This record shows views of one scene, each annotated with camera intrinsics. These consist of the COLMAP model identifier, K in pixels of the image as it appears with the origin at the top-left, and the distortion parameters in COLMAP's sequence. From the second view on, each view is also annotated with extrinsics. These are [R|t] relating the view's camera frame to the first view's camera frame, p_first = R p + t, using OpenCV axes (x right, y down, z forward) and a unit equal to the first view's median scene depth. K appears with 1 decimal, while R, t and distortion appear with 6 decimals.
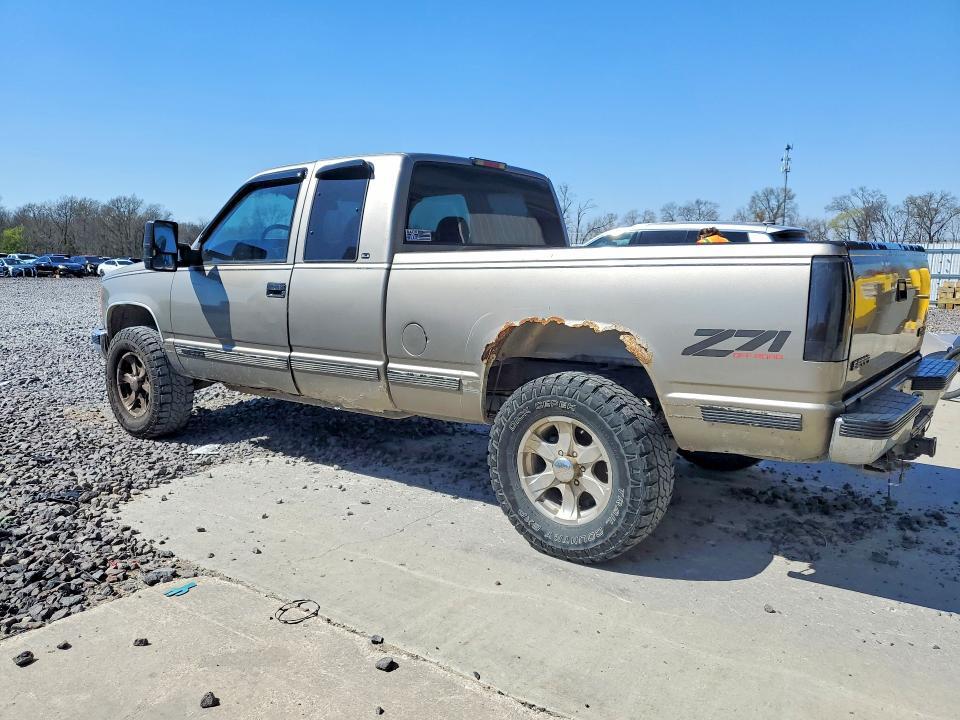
lens RADIAL K [[745.2, 0, 480.0], [0, 745.2, 360.0], [0, 0, 1]] dist [0.029026, 0.000236]
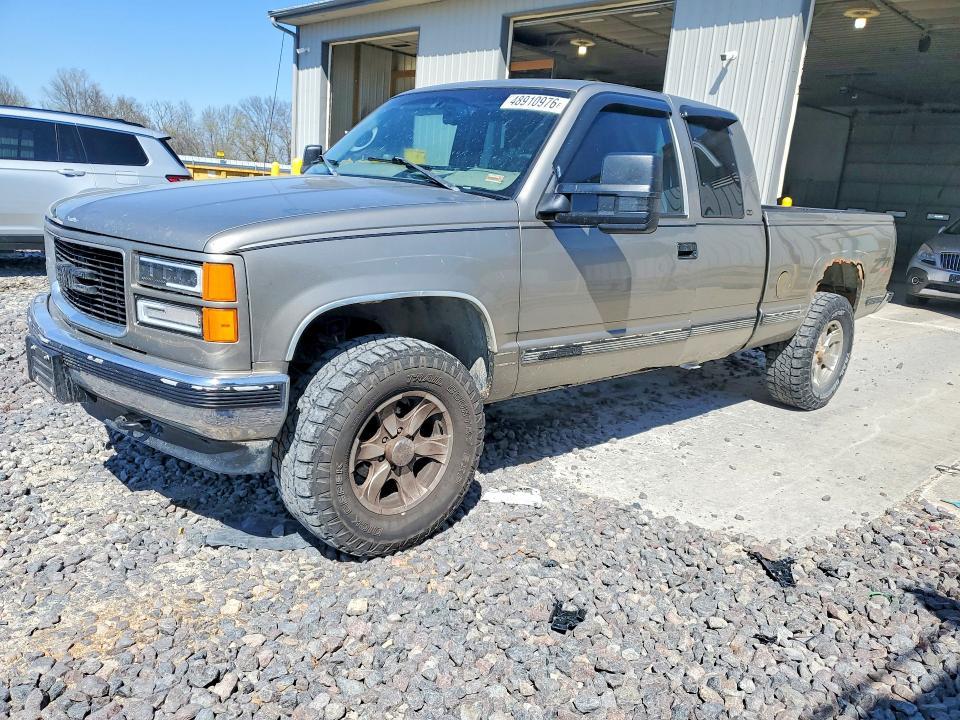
lens RADIAL K [[745.2, 0, 480.0], [0, 745.2, 360.0], [0, 0, 1]] dist [0.029026, 0.000236]
pose [[0.135023, -0.198802, 0.970694, -1.386193], [0.055636, 0.979641, 0.192895, -0.176822], [-0.989279, 0.027960, 0.143334, 1.318191]]
